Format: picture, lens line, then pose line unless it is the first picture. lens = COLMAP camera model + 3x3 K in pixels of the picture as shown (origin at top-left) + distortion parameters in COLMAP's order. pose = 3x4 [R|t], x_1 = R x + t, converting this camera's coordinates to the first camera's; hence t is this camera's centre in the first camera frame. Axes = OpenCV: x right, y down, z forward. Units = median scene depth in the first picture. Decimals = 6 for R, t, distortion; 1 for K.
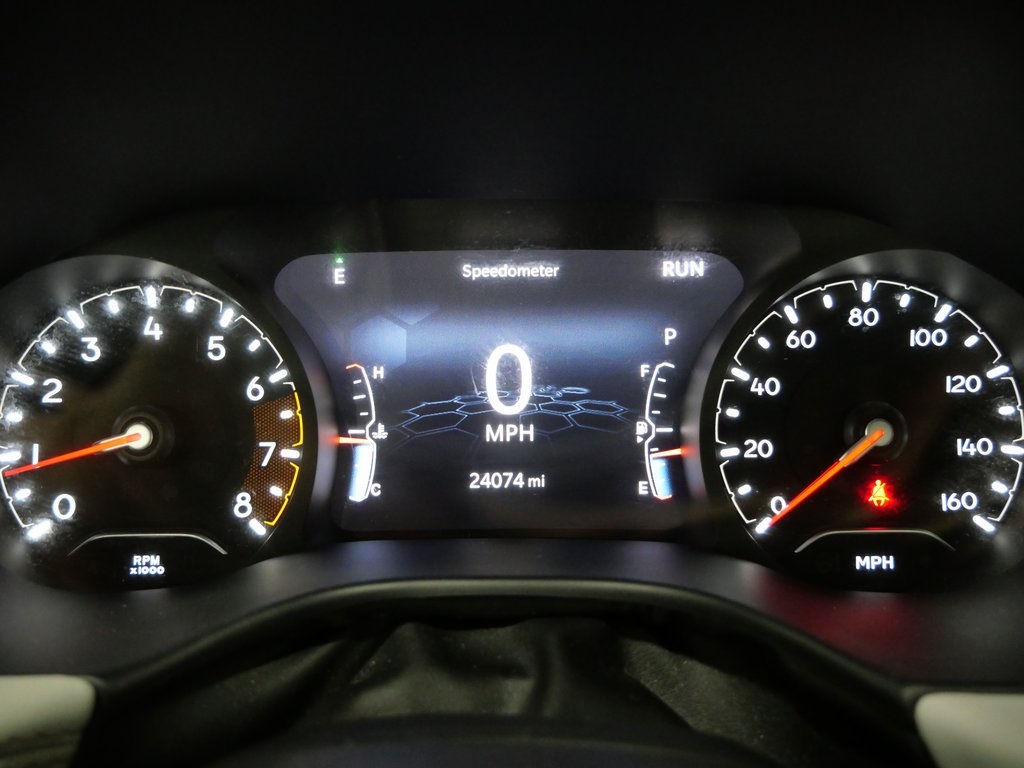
lens RADIAL K [[1221.7, 0, 515.8], [0, 1221.7, 384.6], [0, 0, 1]] dist [0.059245, 0.000000]
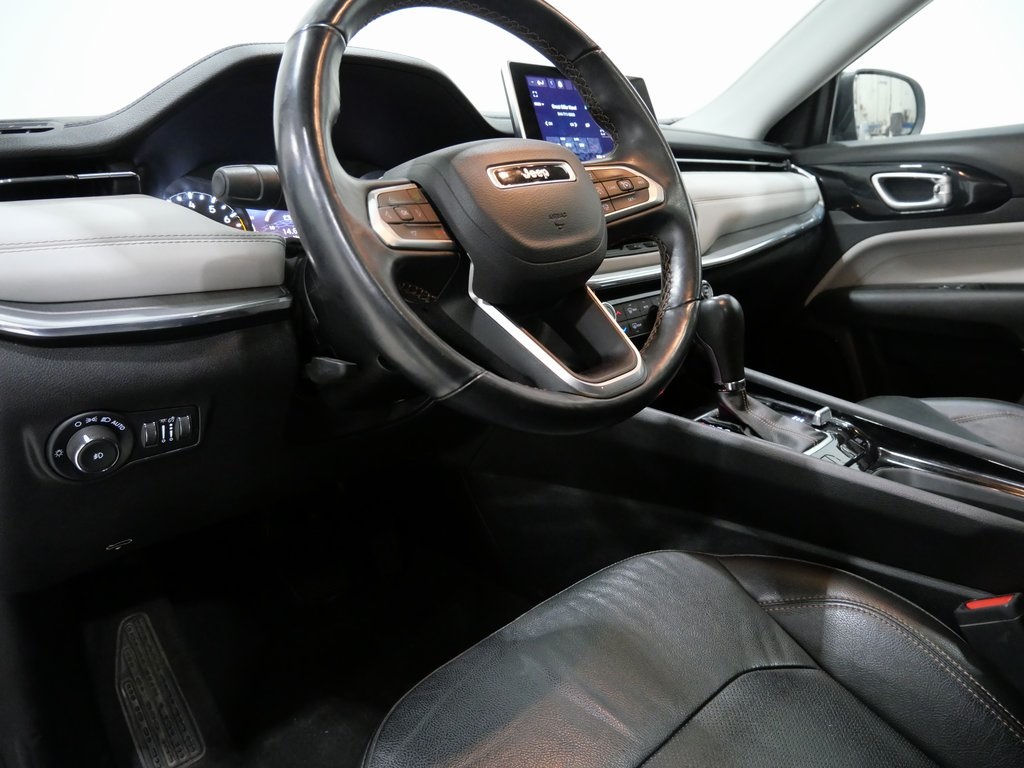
lens RADIAL K [[749.9, 0, 512.7], [0, 749.9, 389.8], [0, 0, 1]] dist [-0.004140, -0.003050]
pose [[0.703943, -0.208240, 0.679044, -1.187362], [0.274149, 0.961628, 0.010698, 0.668828], [-0.655215, 0.178629, 0.734020, -1.009818]]
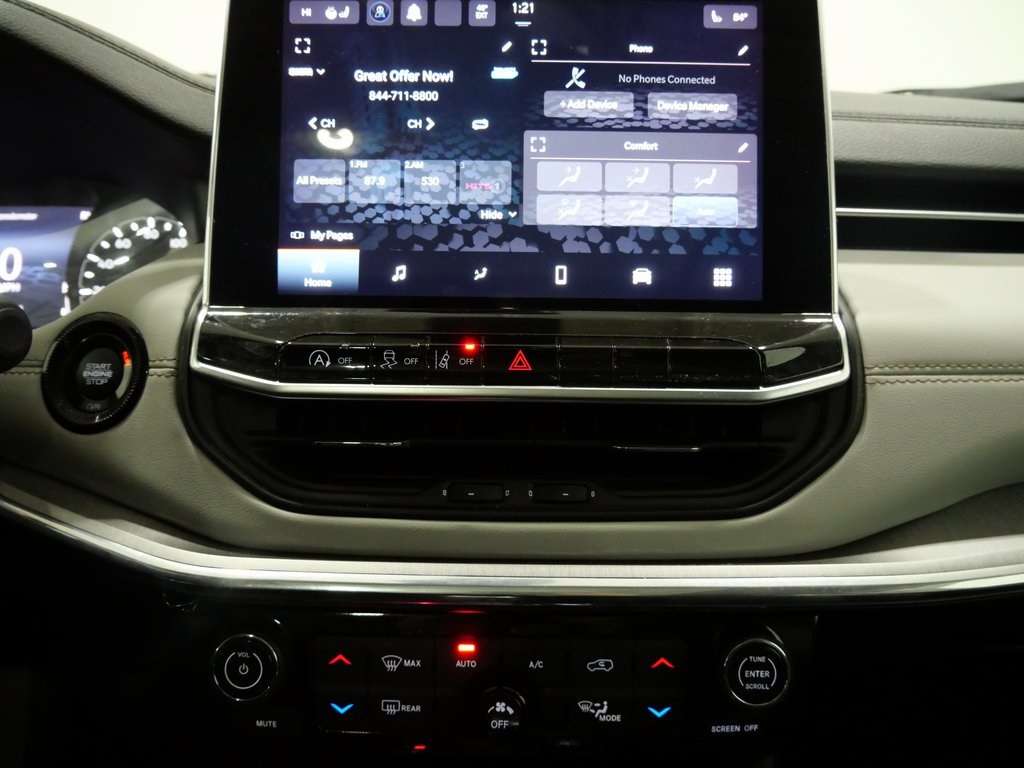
lens RADIAL K [[760.5, 0, 508.2], [0, 760.5, 384.5], [0, 0, 1]] dist [-0.037016, -0.003900]
pose [[0.999894, 0.013213, 0.006043, 0.936548], [-0.013139, 0.999841, -0.012066, 0.230142], [-0.006202, 0.011985, 0.999909, -0.389496]]
